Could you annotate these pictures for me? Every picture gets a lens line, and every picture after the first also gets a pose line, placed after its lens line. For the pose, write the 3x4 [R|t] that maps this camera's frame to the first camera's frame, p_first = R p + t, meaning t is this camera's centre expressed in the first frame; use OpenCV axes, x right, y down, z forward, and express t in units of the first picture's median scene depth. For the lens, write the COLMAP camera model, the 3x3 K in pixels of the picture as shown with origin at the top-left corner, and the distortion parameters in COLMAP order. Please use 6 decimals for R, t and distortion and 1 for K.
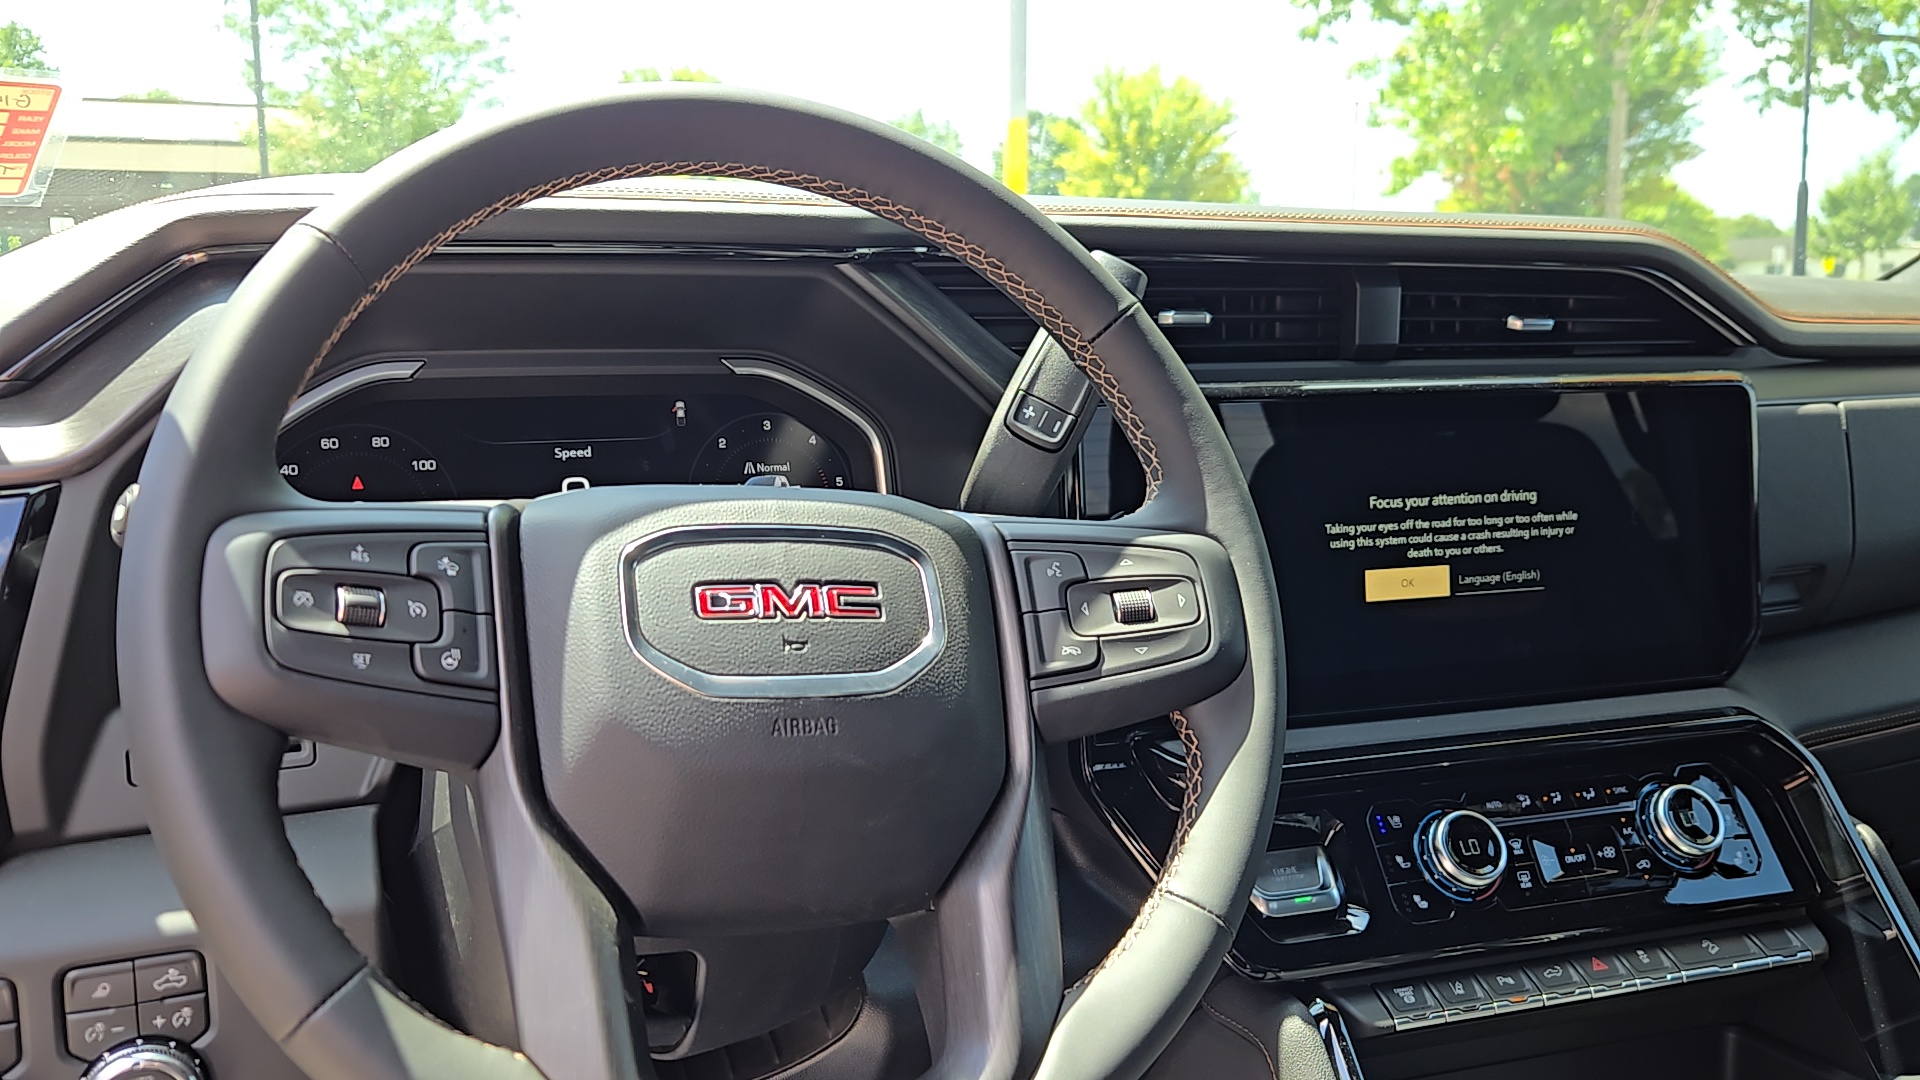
lens RADIAL K [[1610.6, 0, 958.7], [0, 1610.6, 536.6], [0, 0, 1]] dist [0.009260, -0.003728]
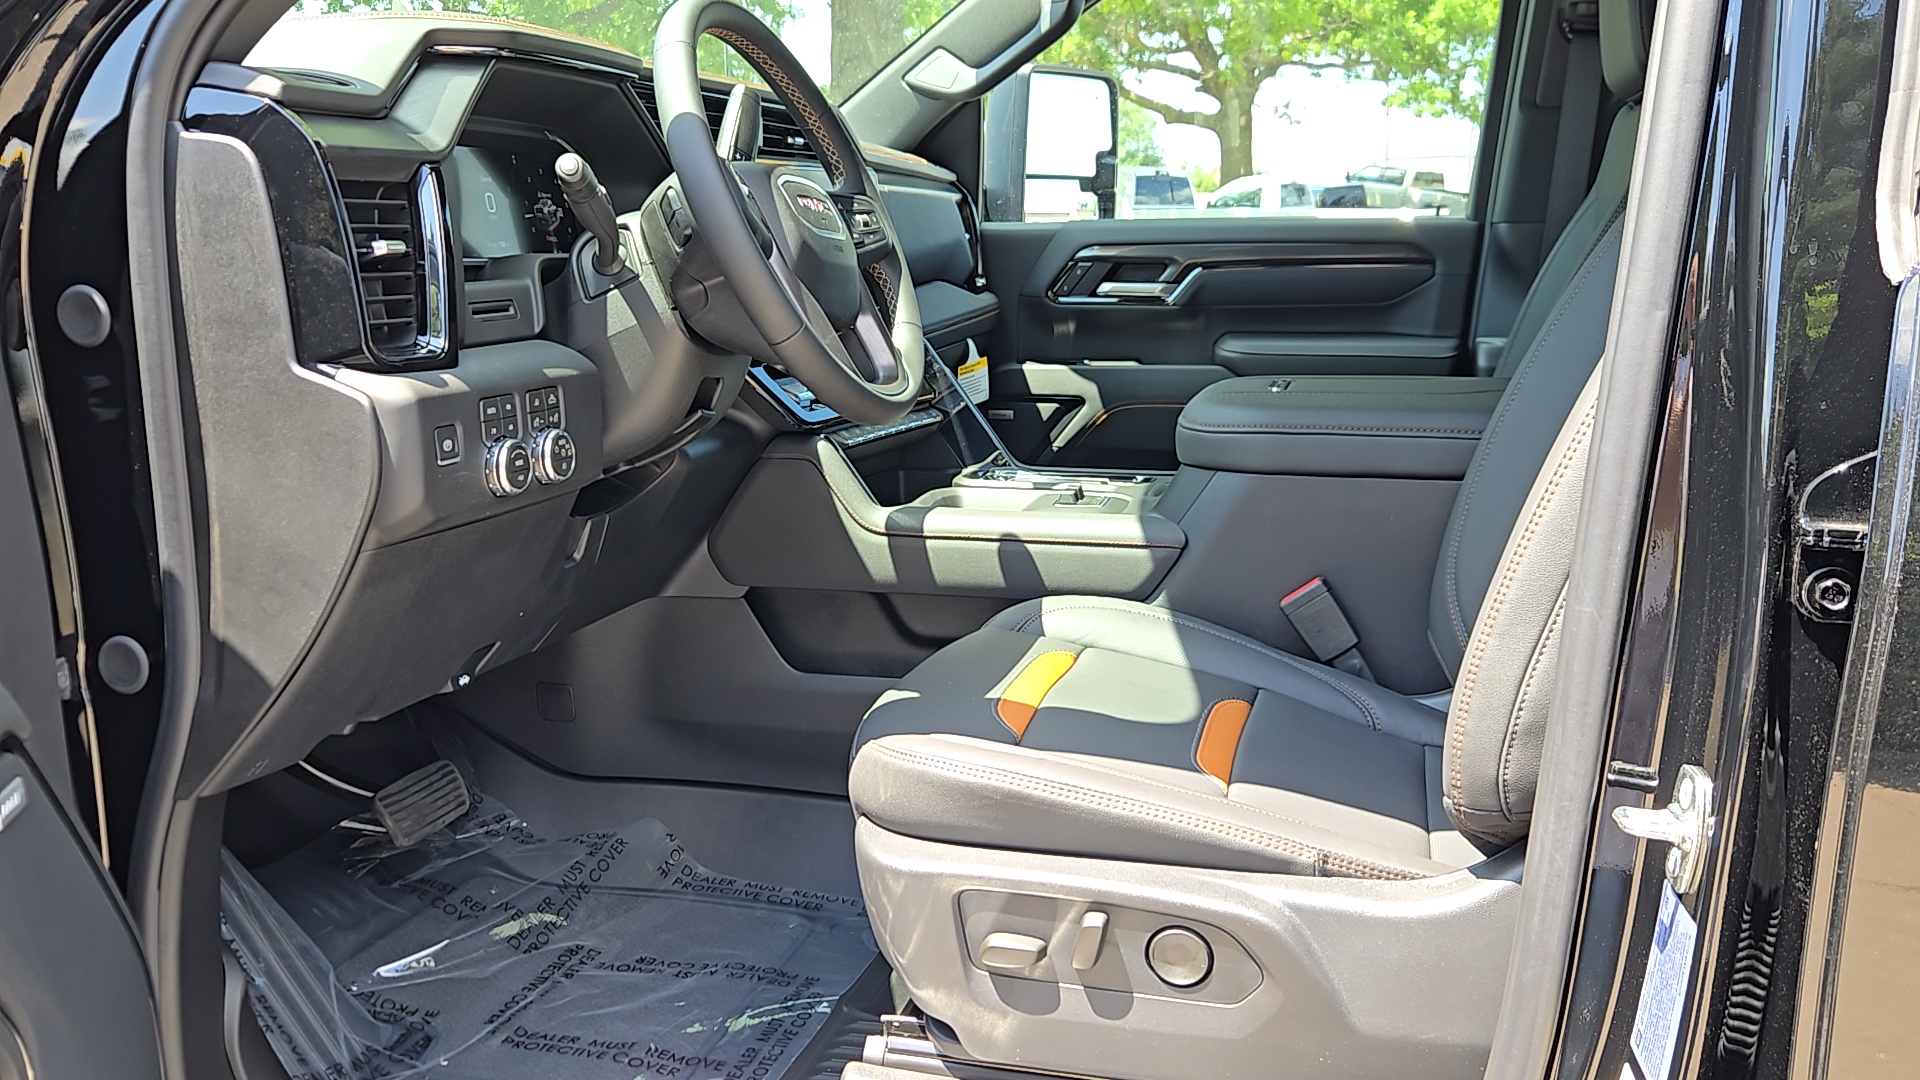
lens RADIAL K [[1610.6, 0, 946.5], [0, 1610.6, 542.6], [0, 0, 1]] dist [0.009260, -0.003728]
pose [[0.654126, -0.139455, 0.743419, -1.289666], [0.103682, 0.990111, 0.094502, 0.232544], [-0.749246, 0.015262, 0.662116, -0.575557]]
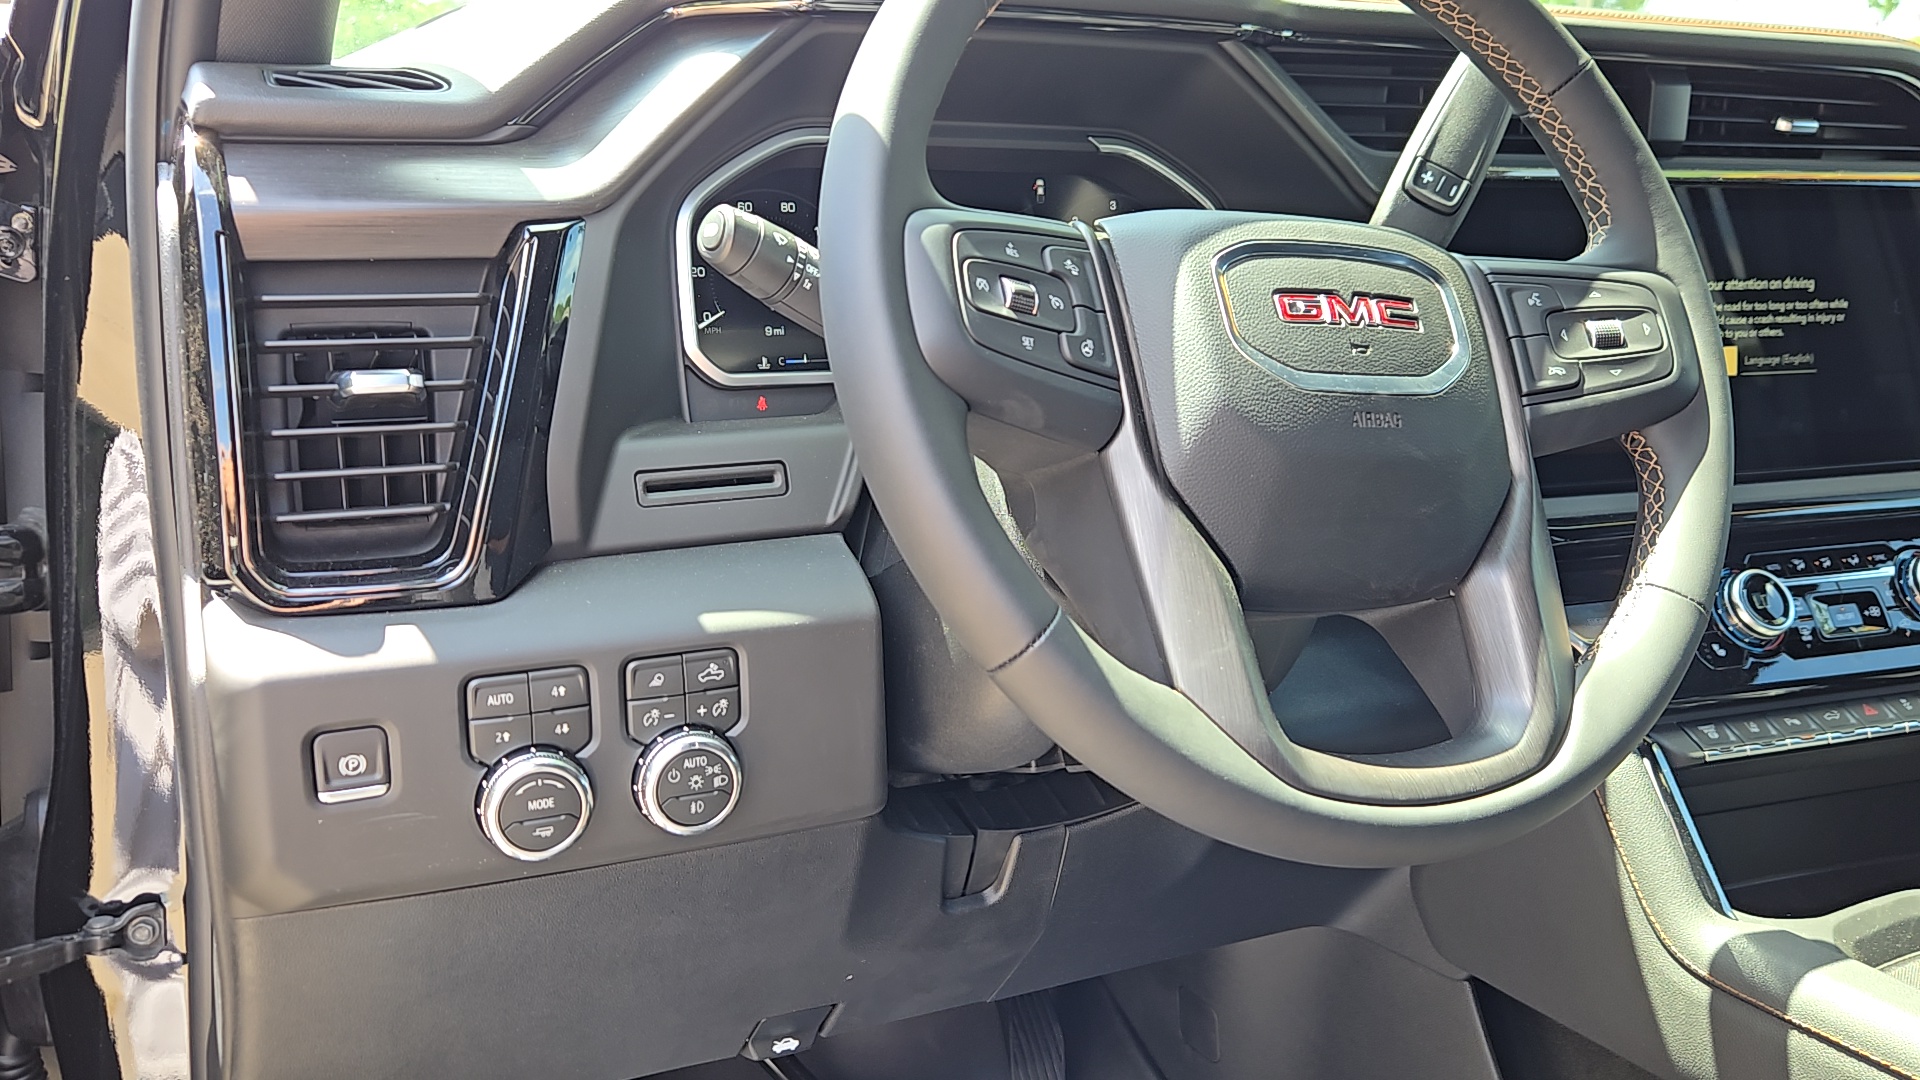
lens RADIAL K [[1610.6, 0, 959.9], [0, 1610.6, 537.3], [0, 0, 1]] dist [0.009260, -0.003728]
pose [[0.999415, 0.004352, 0.033908, -0.264317], [-0.006703, 0.997558, 0.069524, 0.077869], [-0.033523, -0.069710, 0.997004, -0.065993]]
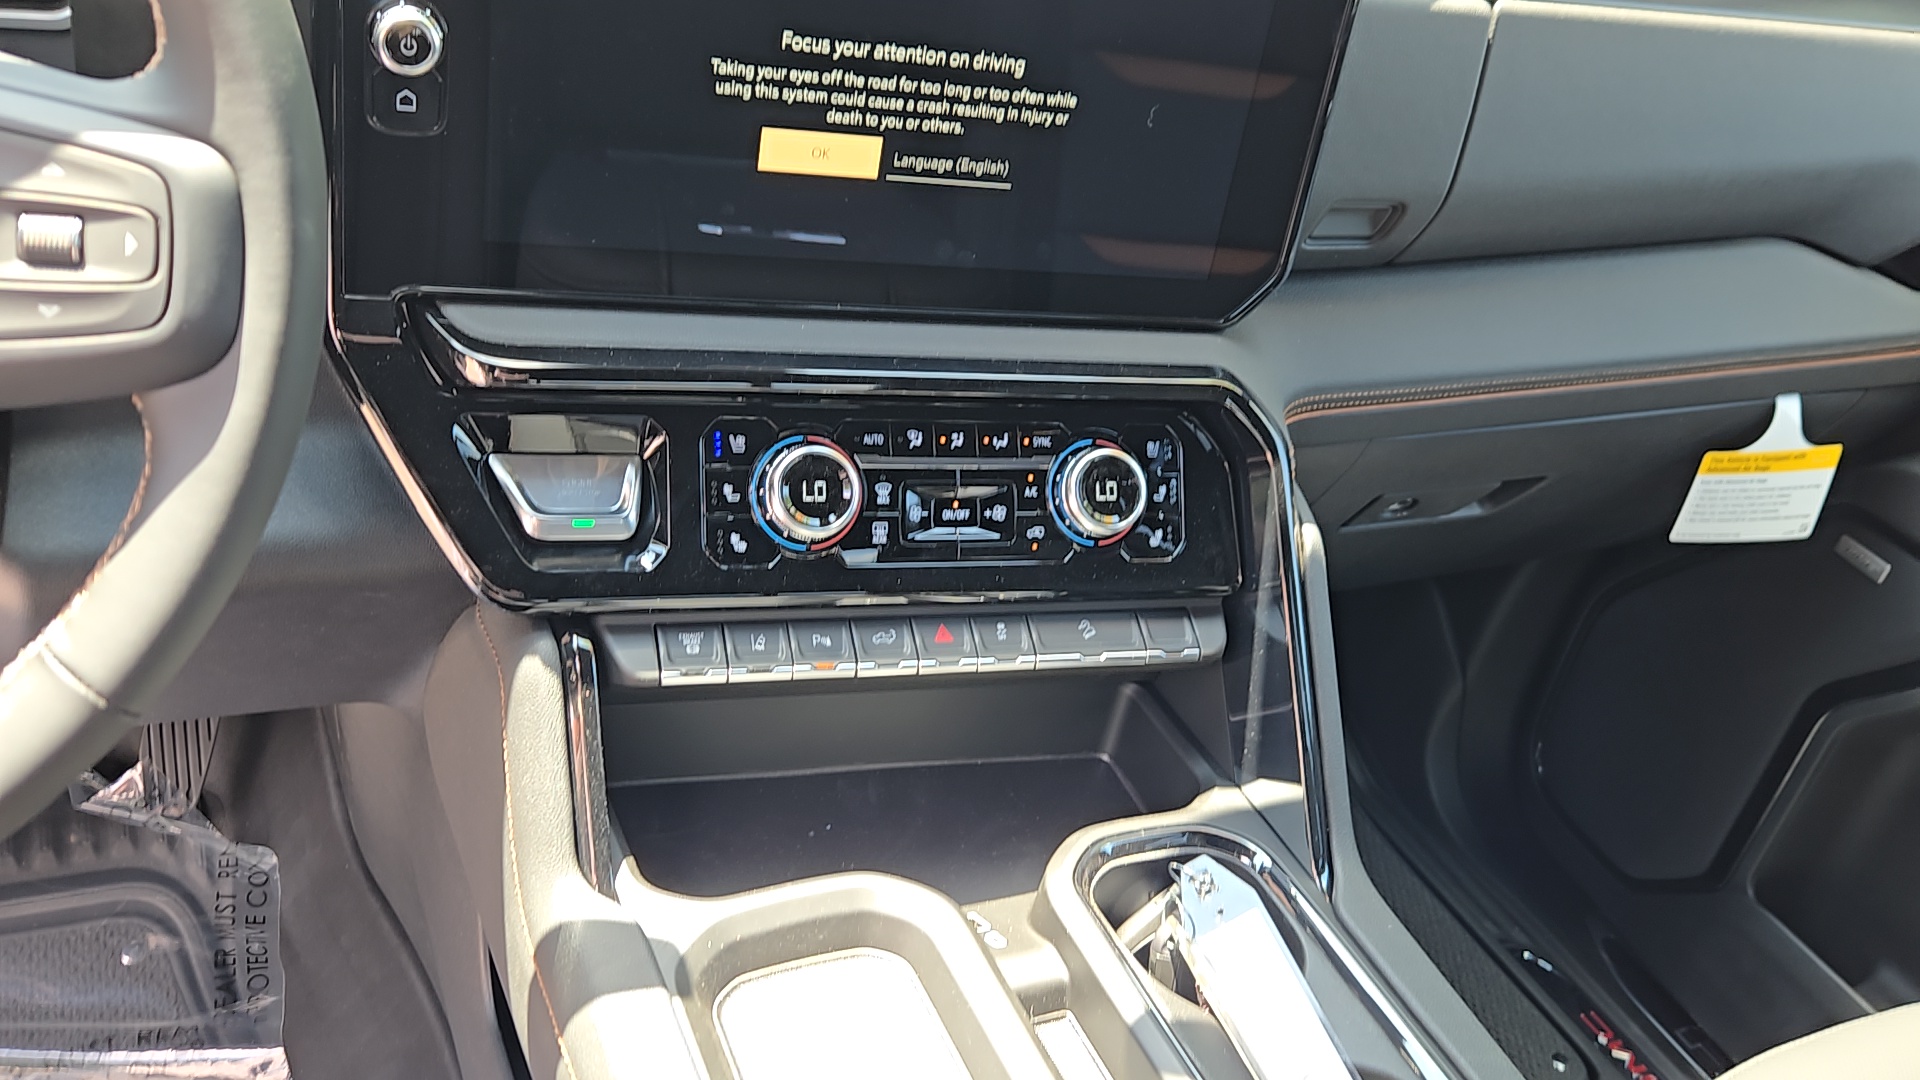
lens RADIAL K [[1610.6, 0, 950.2], [0, 1610.6, 528.0], [0, 0, 1]] dist [0.009260, -0.003728]
pose [[0.979352, 0.173774, 0.103312, 0.306630], [-0.200926, 0.893150, 0.402383, -0.140772], [-0.022349, -0.414833, 0.909623, 0.236605]]
